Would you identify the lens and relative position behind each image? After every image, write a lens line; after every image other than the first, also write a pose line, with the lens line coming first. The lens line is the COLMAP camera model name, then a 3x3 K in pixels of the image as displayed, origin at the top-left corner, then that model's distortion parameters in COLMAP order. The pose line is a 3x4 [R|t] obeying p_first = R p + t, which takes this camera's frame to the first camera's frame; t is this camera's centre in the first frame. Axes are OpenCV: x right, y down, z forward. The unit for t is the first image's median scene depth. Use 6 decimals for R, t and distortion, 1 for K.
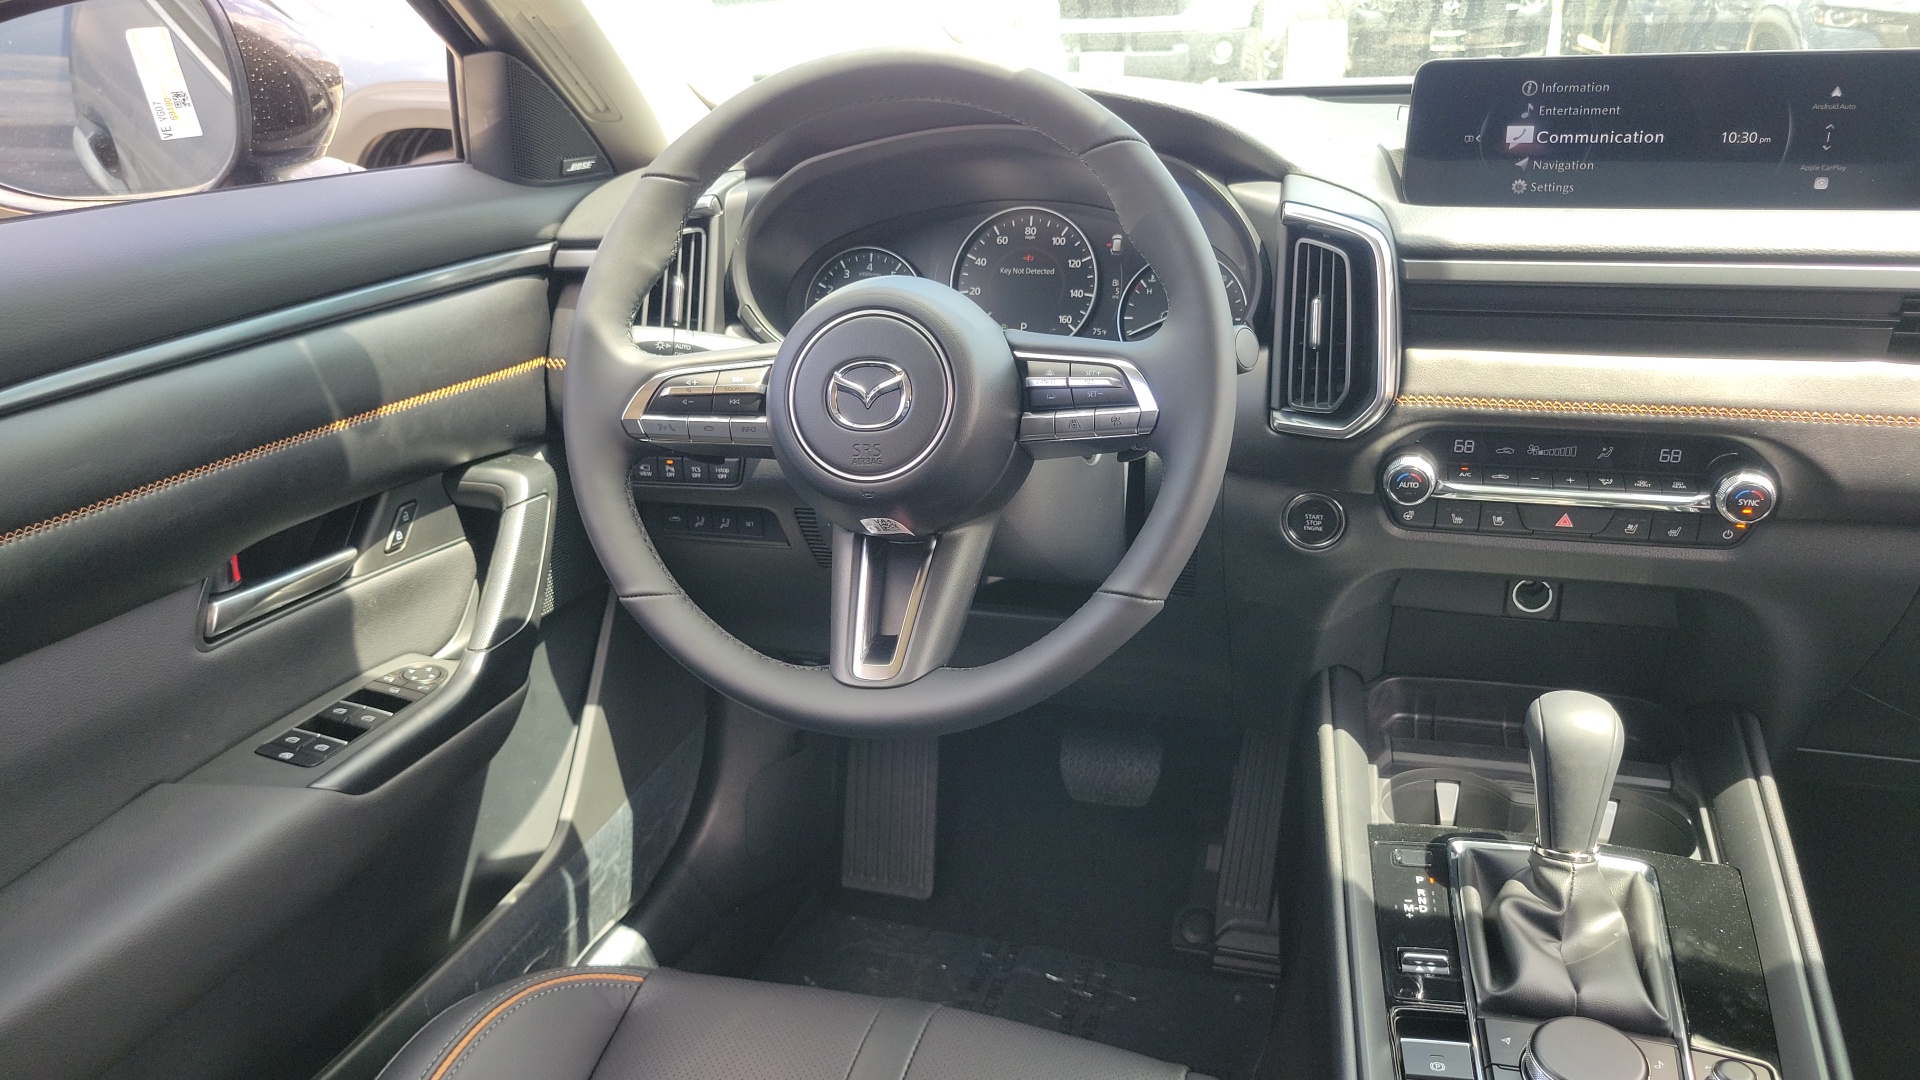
lens RADIAL K [[1477.5, 0, 940.6], [0, 1477.5, 539.2], [0, 0, 1]] dist [0.035546, -0.031839]
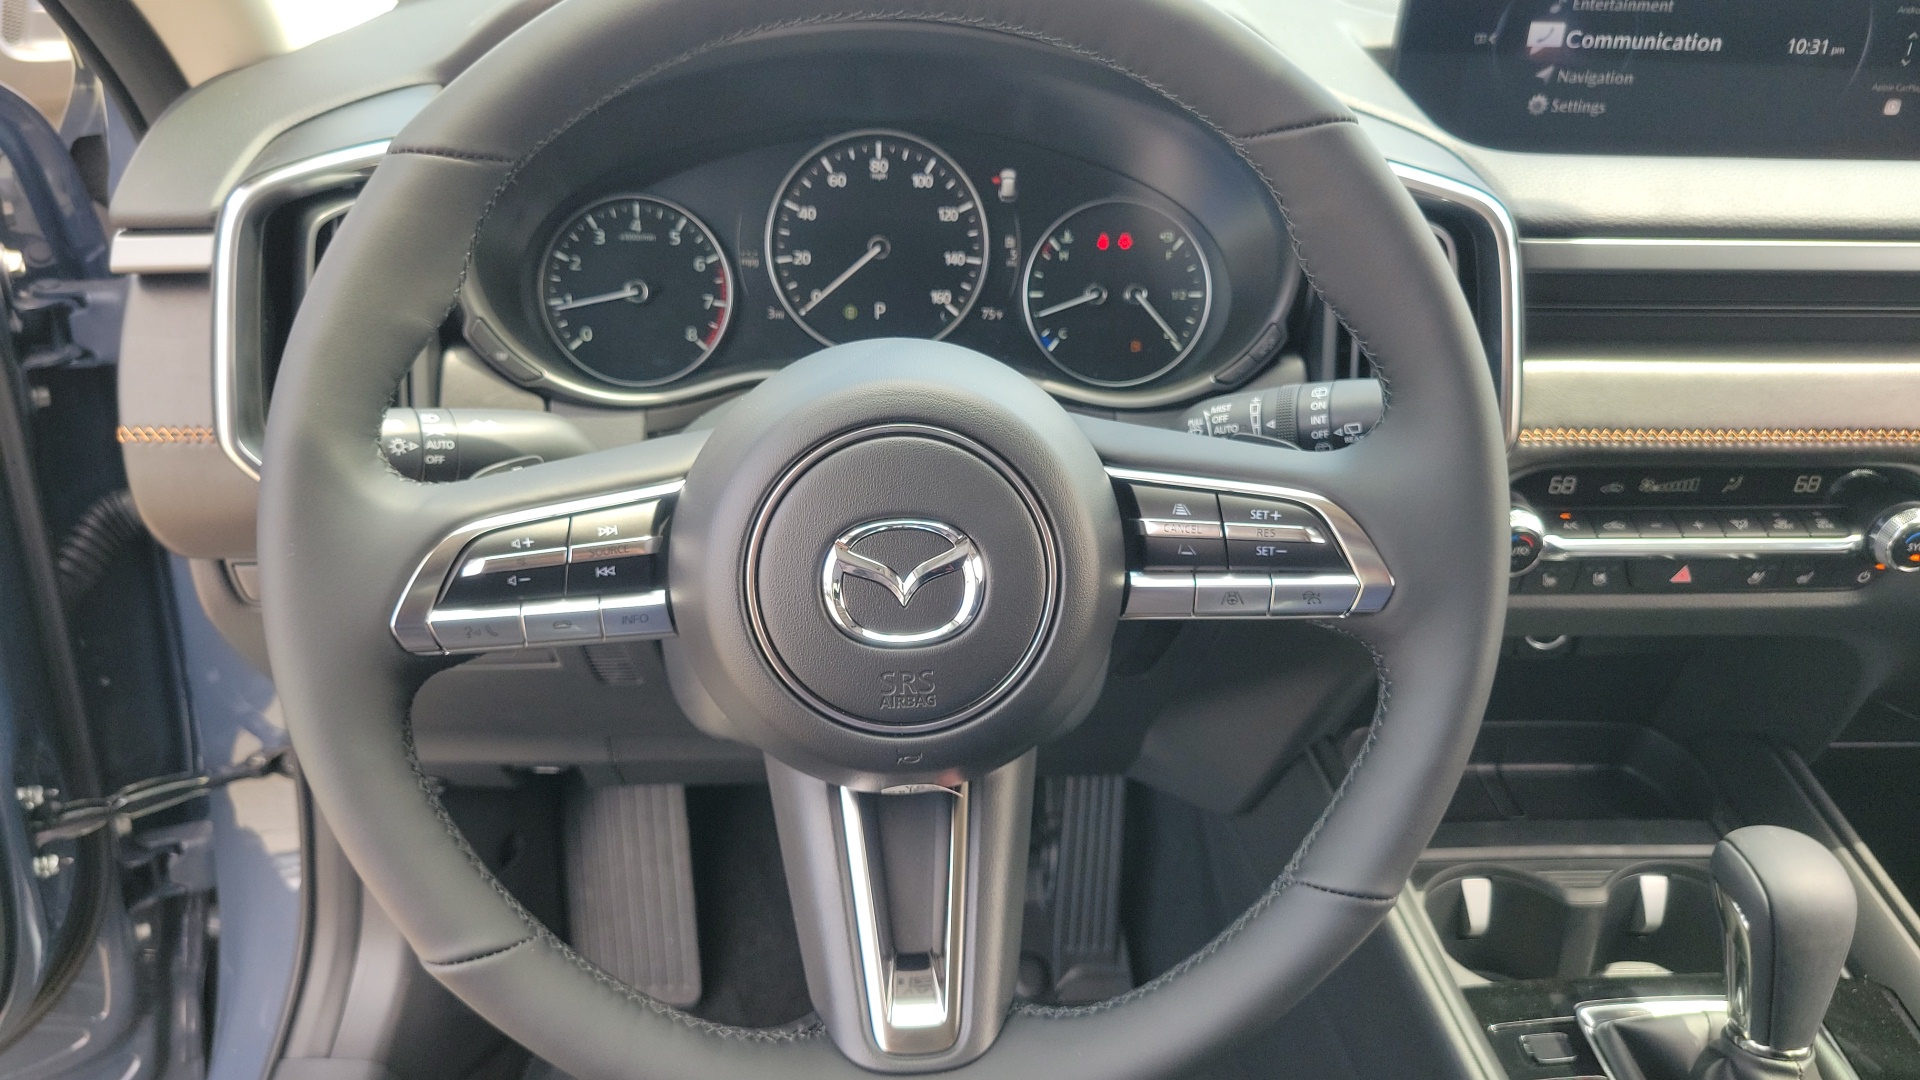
lens RADIAL K [[1477.5, 0, 936.4], [0, 1477.5, 535.8], [0, 0, 1]] dist [0.035546, -0.031839]
pose [[0.940917, -0.110221, 0.320199, -0.176421], [0.065751, 0.987016, 0.146546, -0.162529], [-0.332194, -0.116834, 0.935947, 0.393859]]
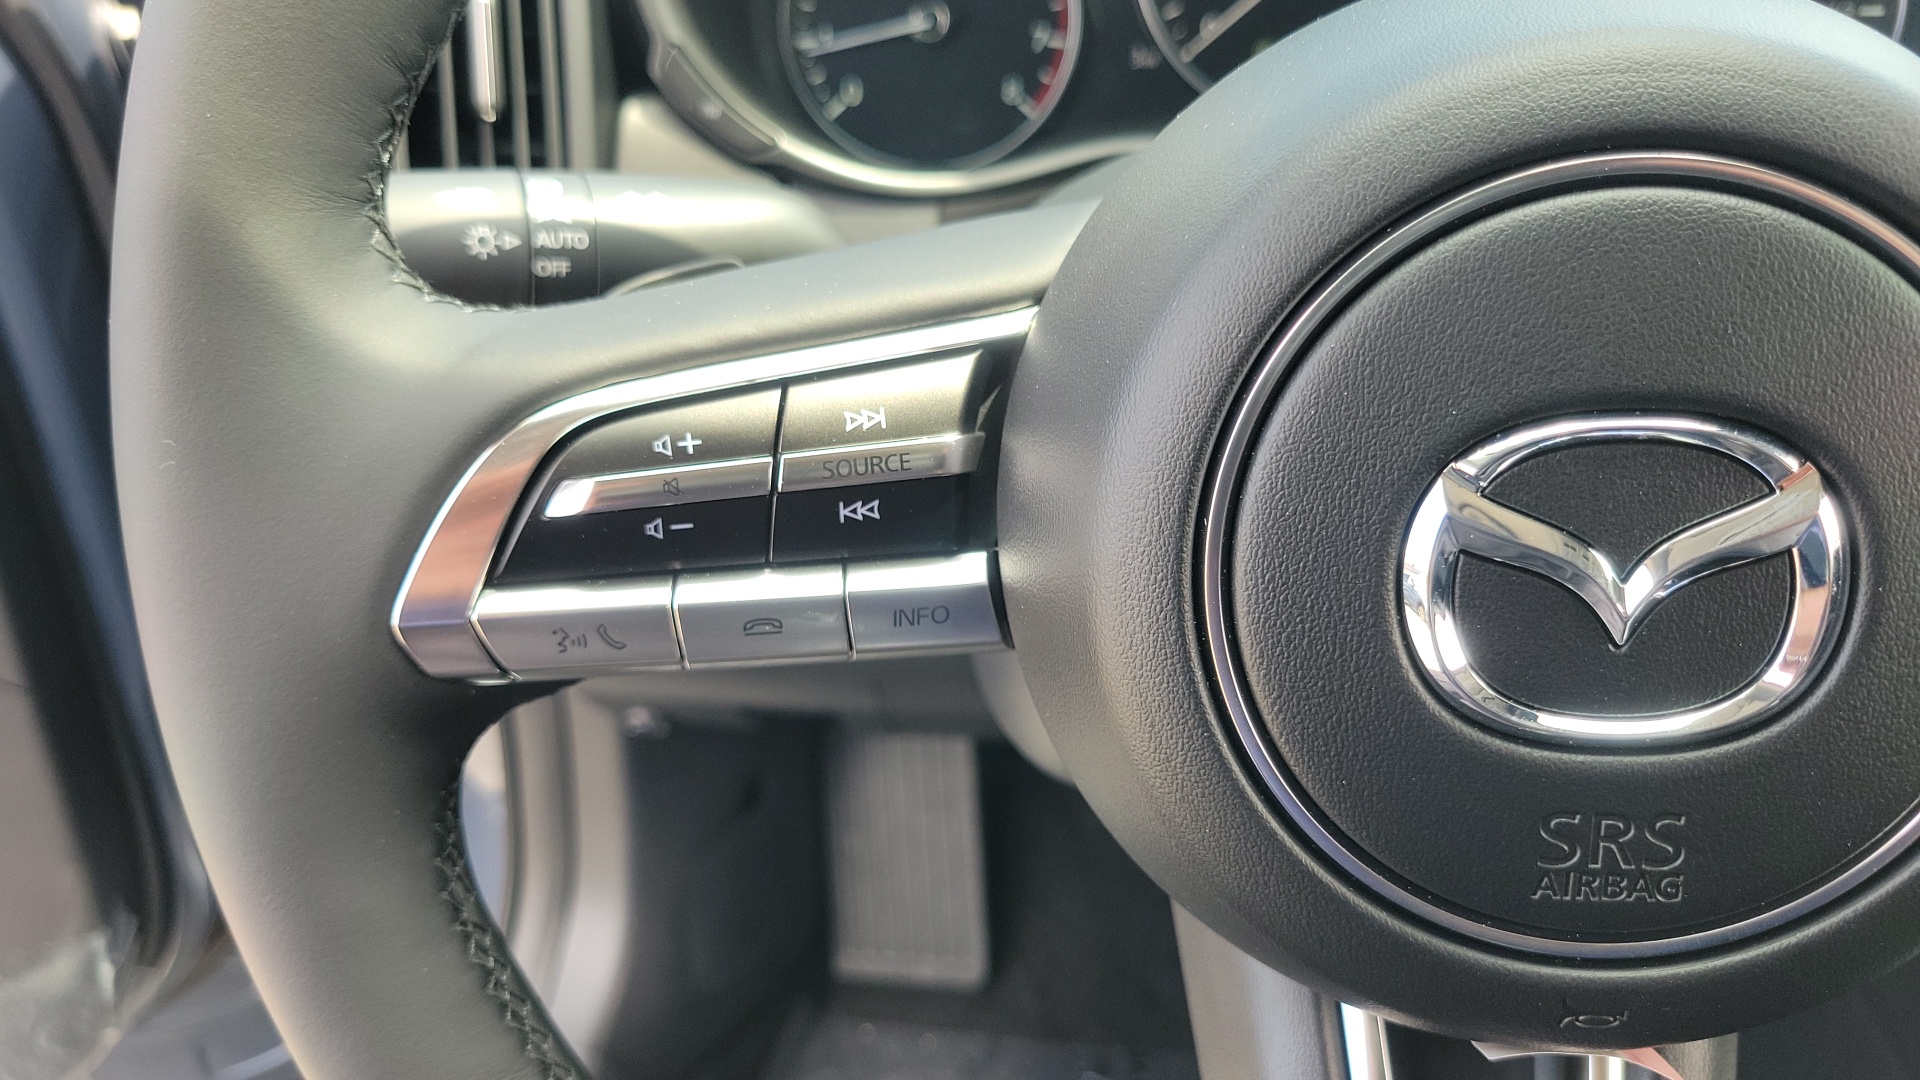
lens RADIAL K [[1477.5, 0, 922.6], [0, 1477.5, 511.8], [0, 0, 1]] dist [0.035546, -0.031839]
pose [[0.987123, -0.101205, 0.123881, -0.141550], [0.073103, 0.974228, 0.213391, -0.131929], [-0.142284, -0.201587, 0.969081, 0.675785]]
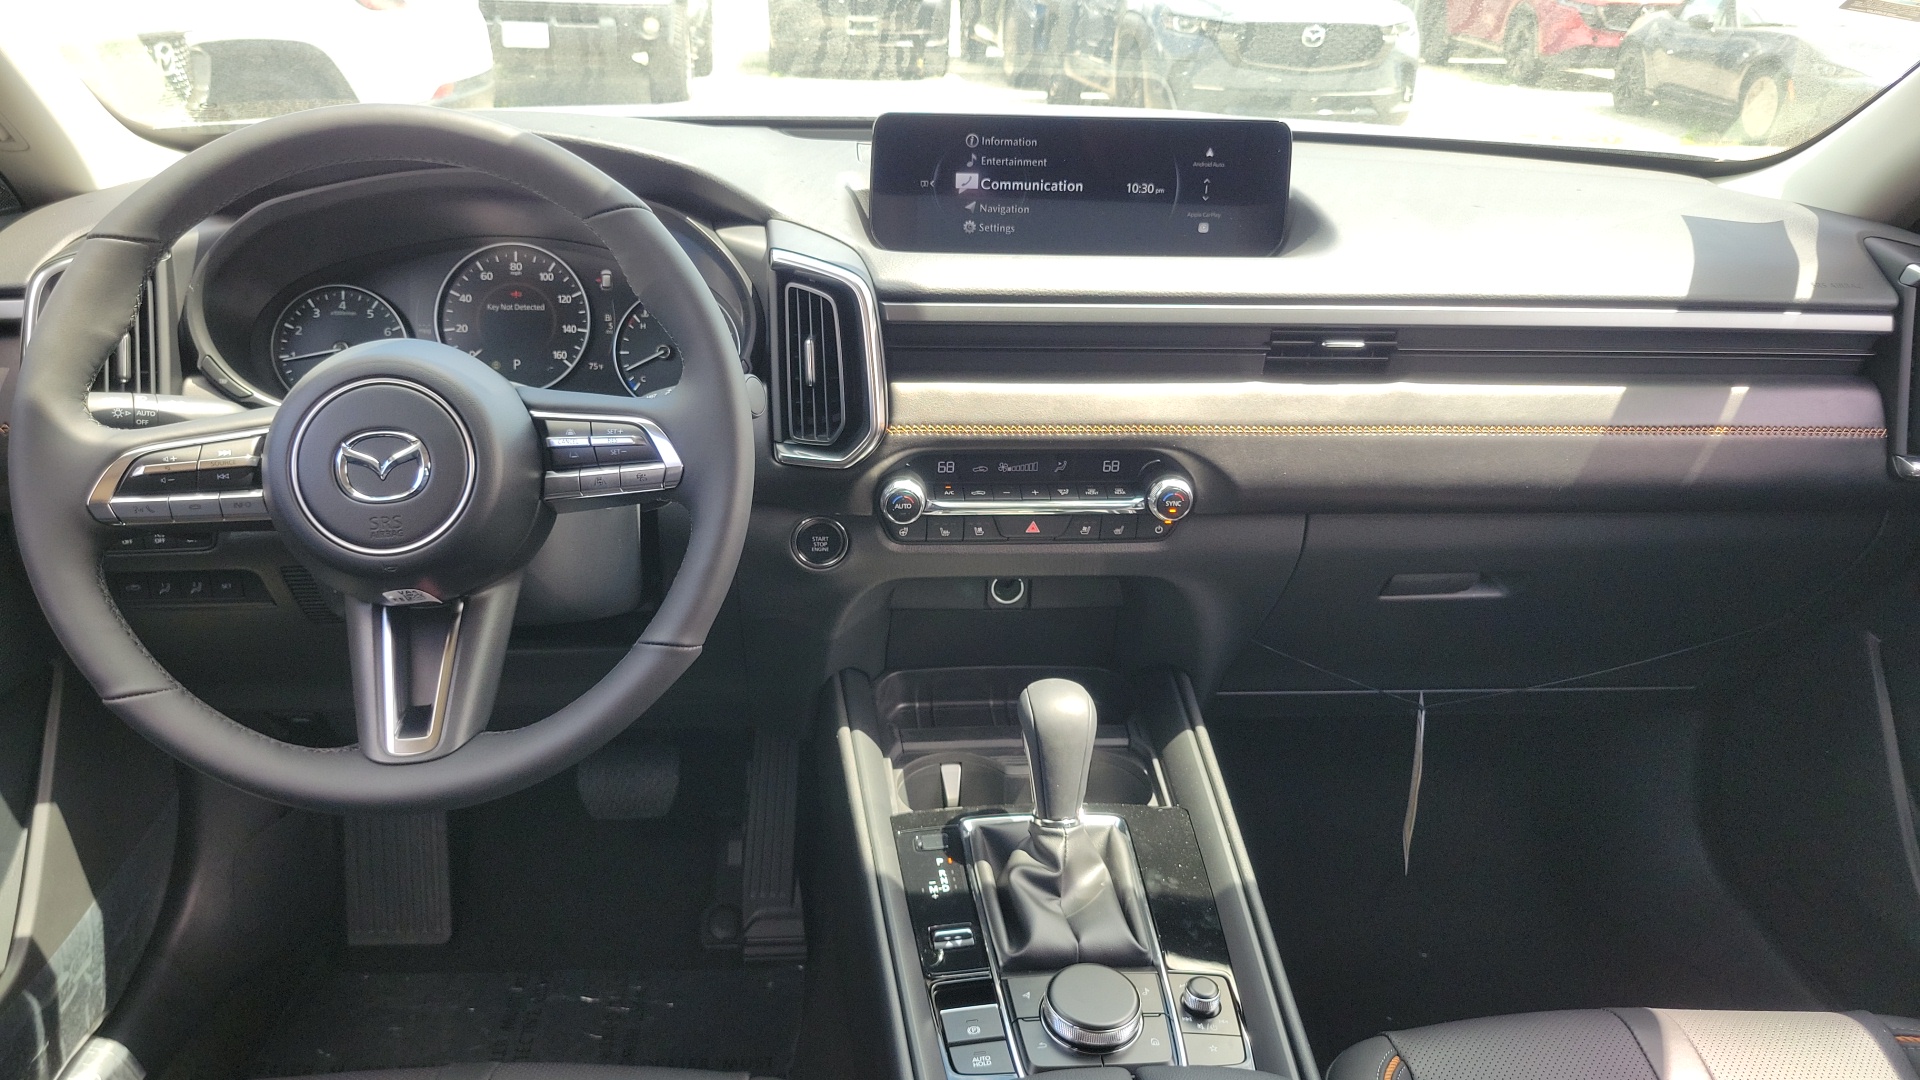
lens RADIAL K [[1477.5, 0, 945.5], [0, 1477.5, 524.8], [0, 0, 1]] dist [0.035546, -0.031839]
pose [[0.931839, -0.078658, 0.354244, -0.043144], [0.074495, 0.996898, 0.025397, -0.046192], [-0.355143, 0.002723, 0.934808, -0.037774]]
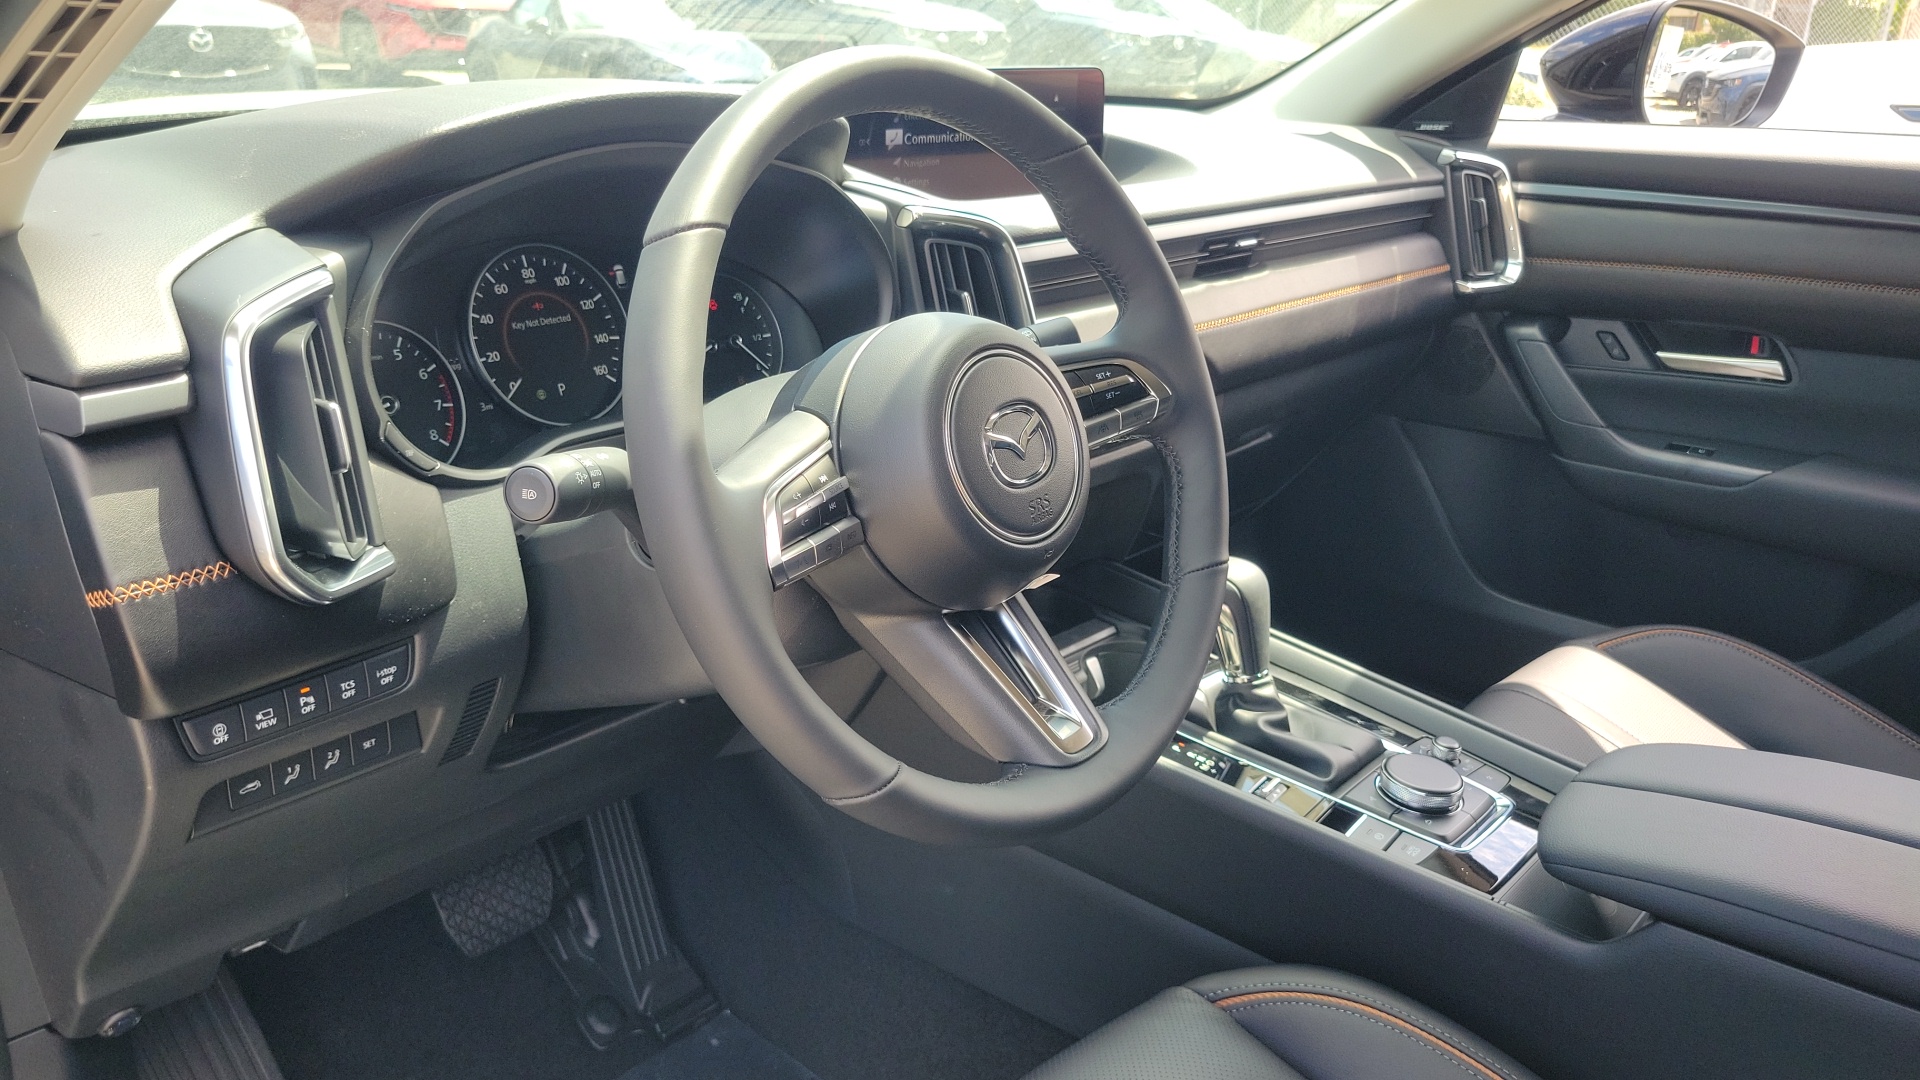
lens RADIAL K [[1477.5, 0, 949.9], [0, 1477.5, 530.1], [0, 0, 1]] dist [0.035546, -0.031839]
pose [[0.416473, -0.262948, 0.870292, -0.692292], [0.273528, 0.949149, 0.155879, -0.161474], [-0.867025, 0.173130, 0.467219, 0.516892]]
